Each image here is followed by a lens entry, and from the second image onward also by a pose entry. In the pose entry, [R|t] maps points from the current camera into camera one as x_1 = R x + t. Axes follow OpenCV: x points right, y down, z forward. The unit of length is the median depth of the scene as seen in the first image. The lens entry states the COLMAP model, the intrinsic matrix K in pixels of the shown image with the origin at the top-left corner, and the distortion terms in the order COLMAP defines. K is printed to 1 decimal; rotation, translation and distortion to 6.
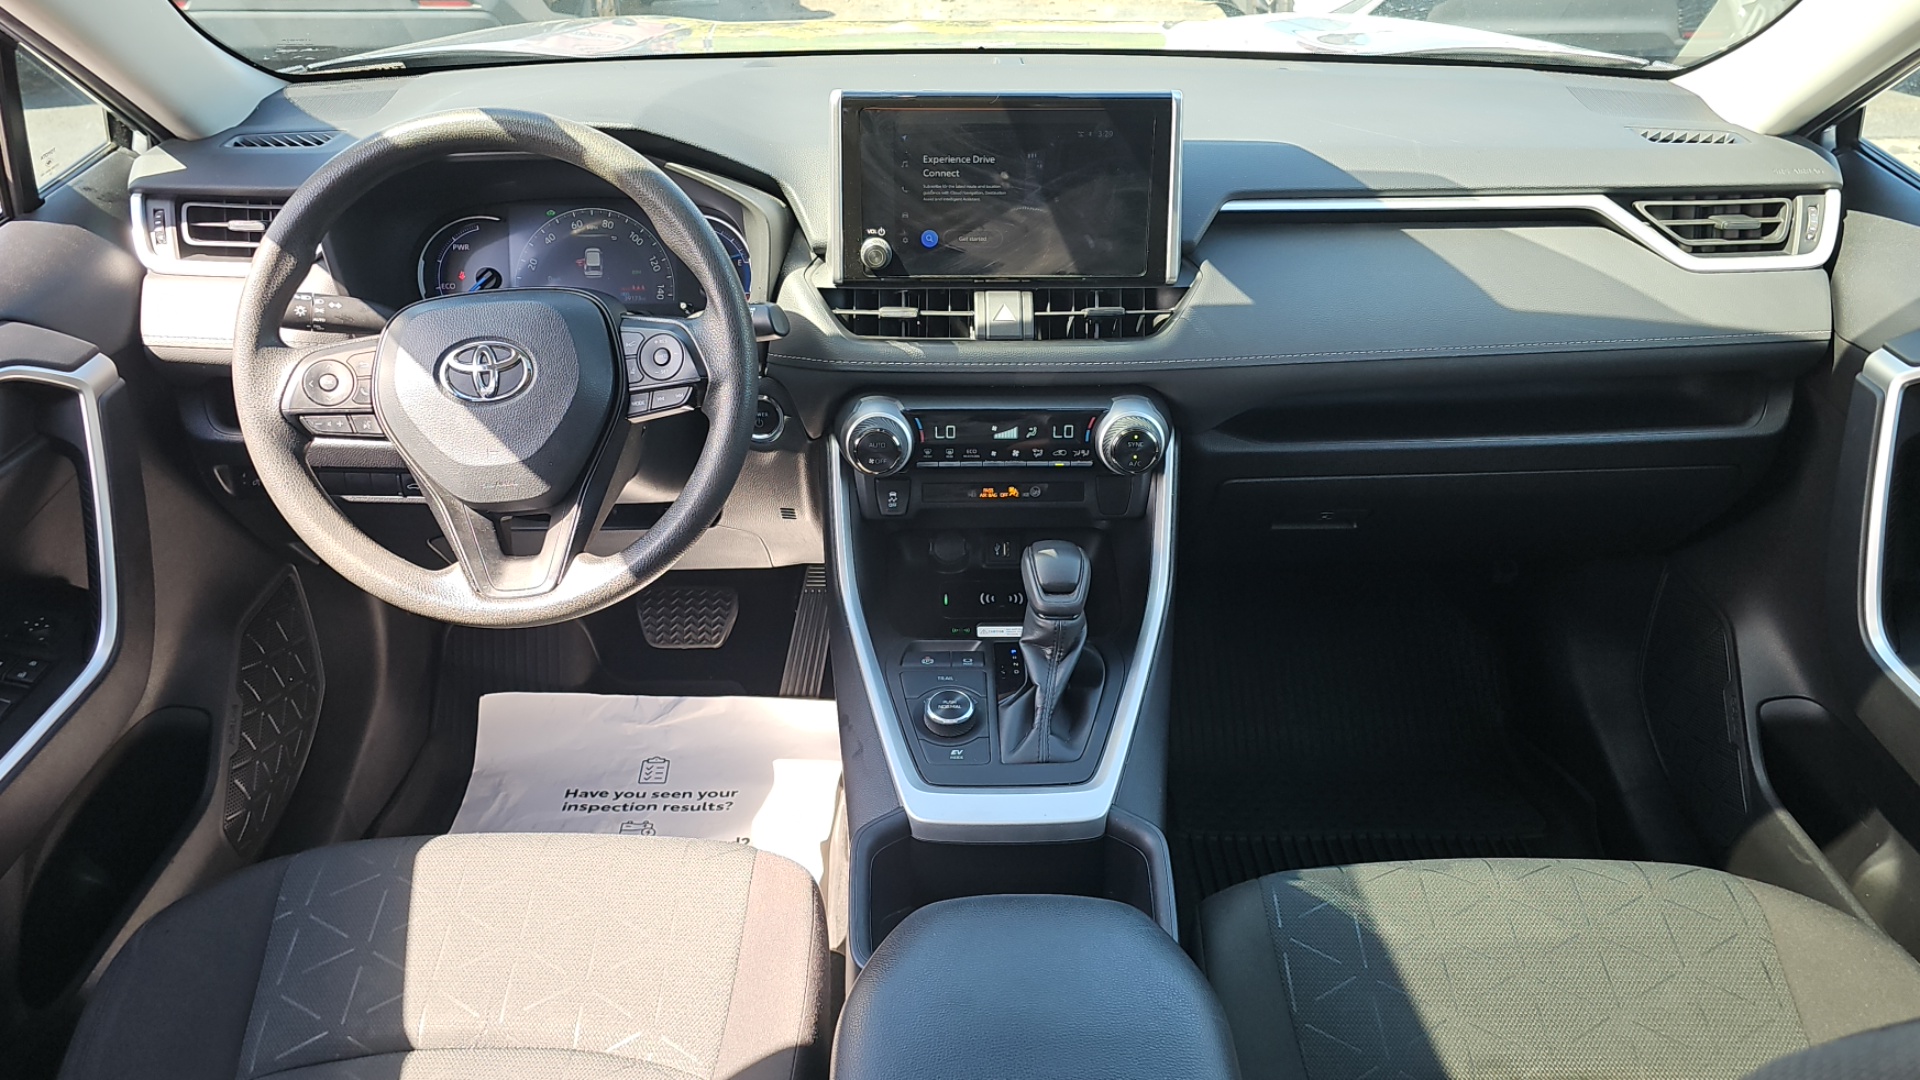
lens RADIAL K [[1379.1, 0, 960.0], [0, 1379.1, 540.0], [0, 0, 1]] dist [0.060807, -0.068097]
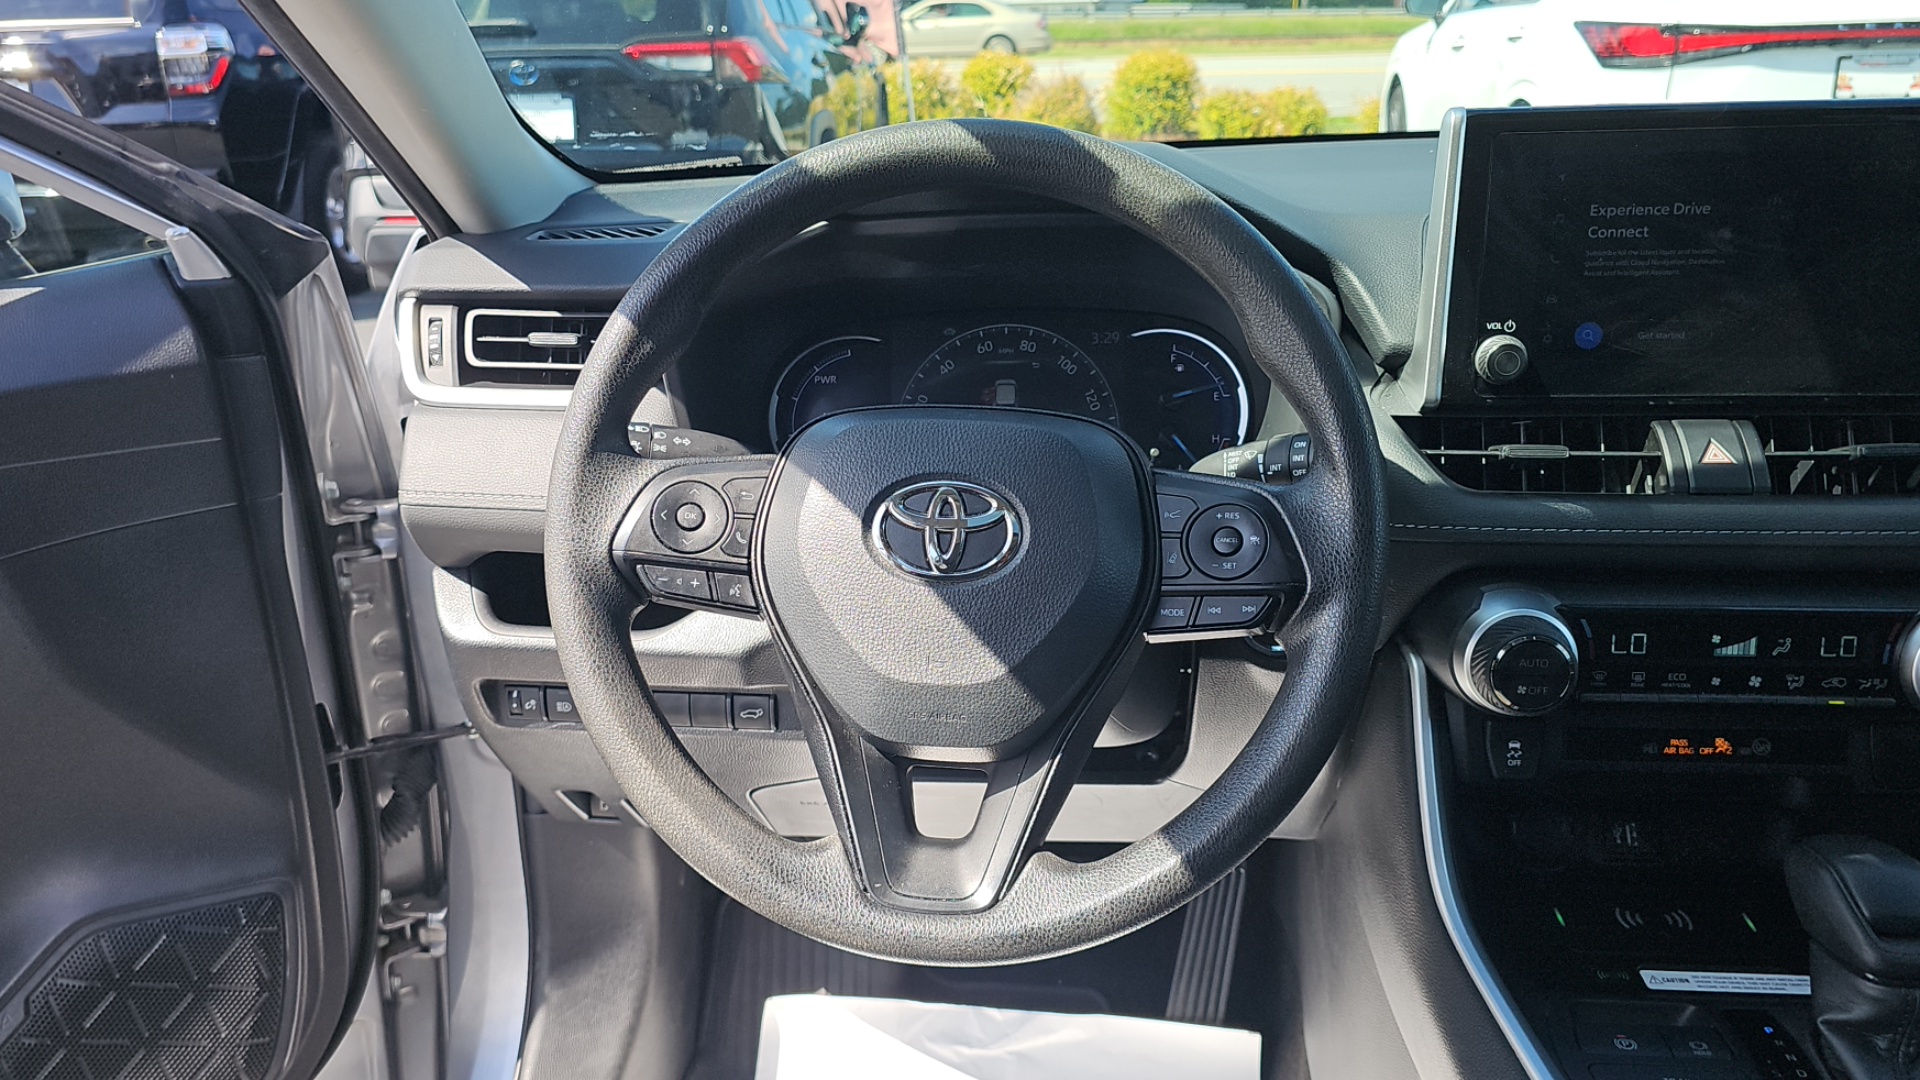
lens RADIAL K [[1419.3, 0, 960.0], [0, 1419.3, 540.0], [0, 0, 1]] dist [0.087563, -0.082541]
pose [[0.992811, 0.006826, -0.119498, -0.225508], [-0.025894, 0.986979, -0.158750, -0.015354], [0.116858, 0.160703, 0.980061, 0.339229]]
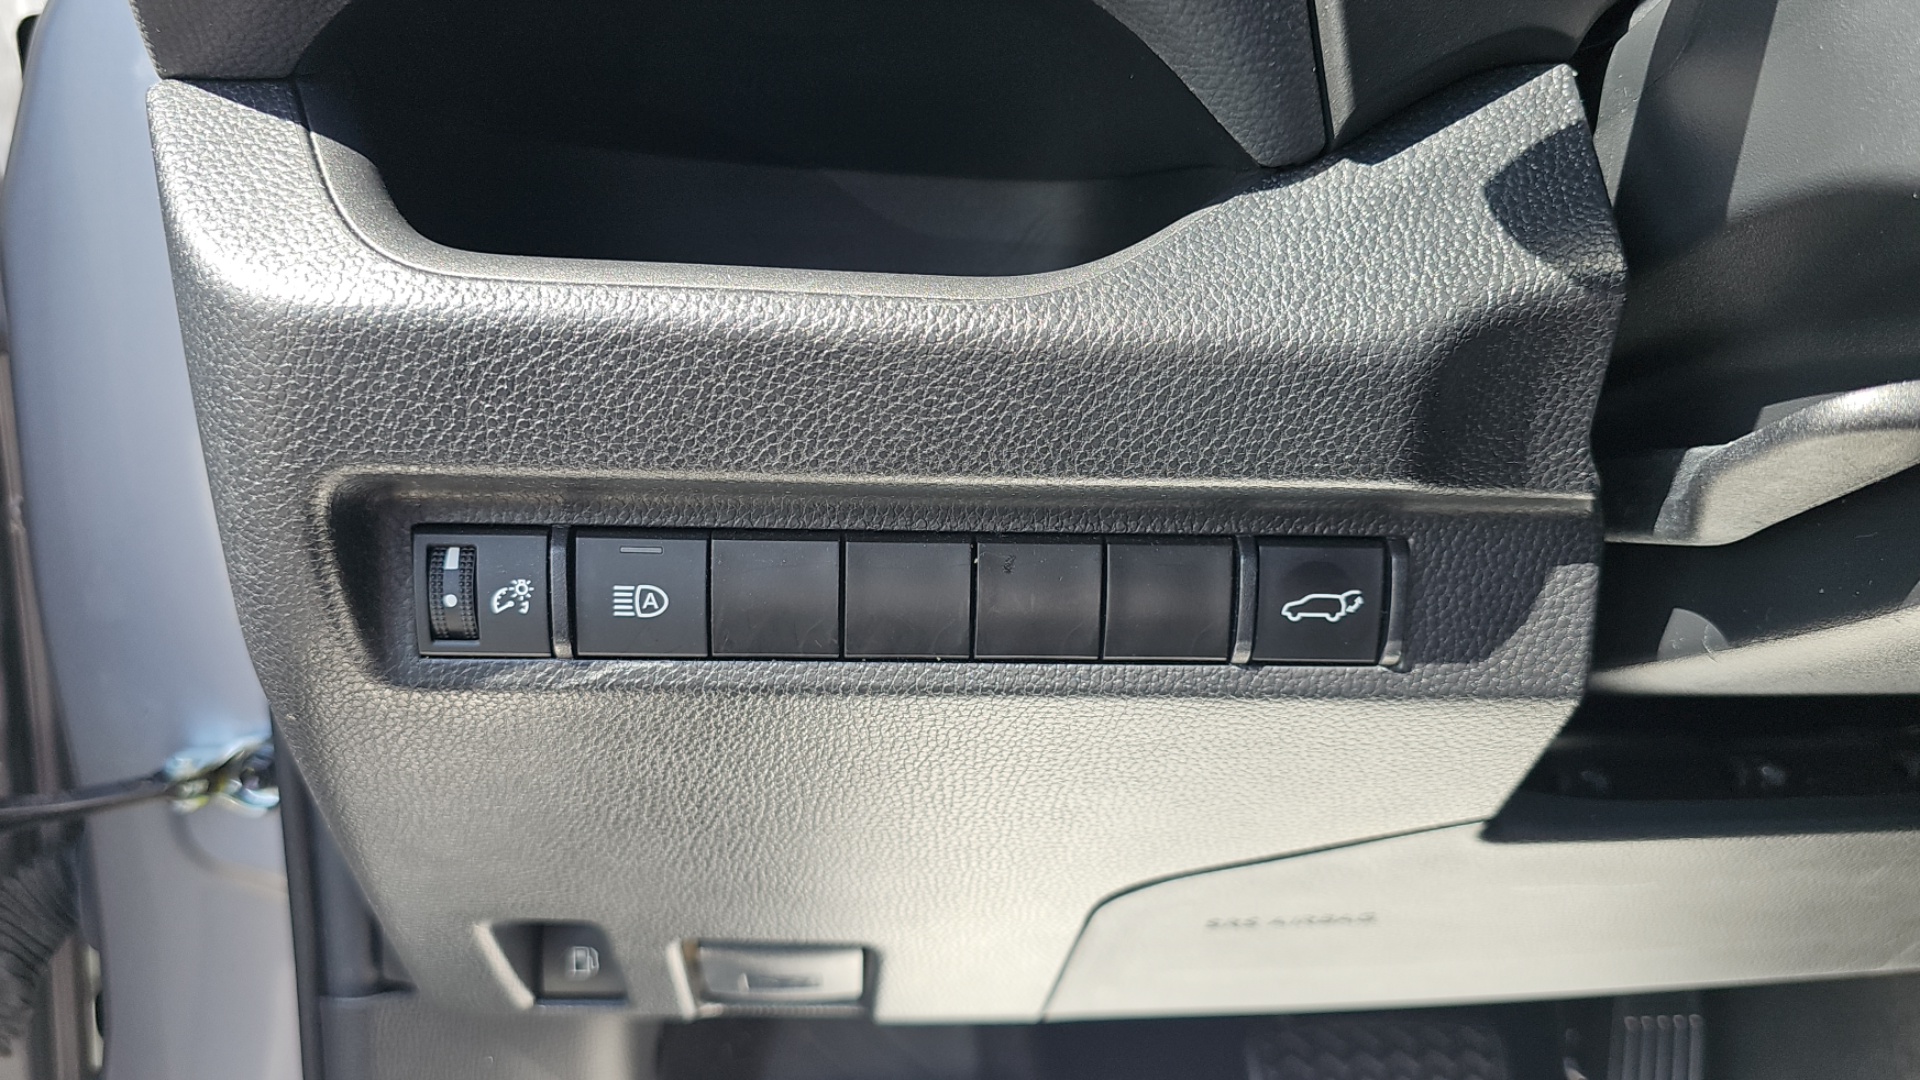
lens RADIAL K [[1379.1, 0, 960.0], [0, 1379.1, 540.0], [0, 0, 1]] dist [0.060807, -0.068097]
pose [[0.992790, 0.004656, 0.119774, -0.415879], [0.027264, 0.964282, -0.263469, -0.001691], [-0.116723, 0.264835, 0.957203, 0.702141]]
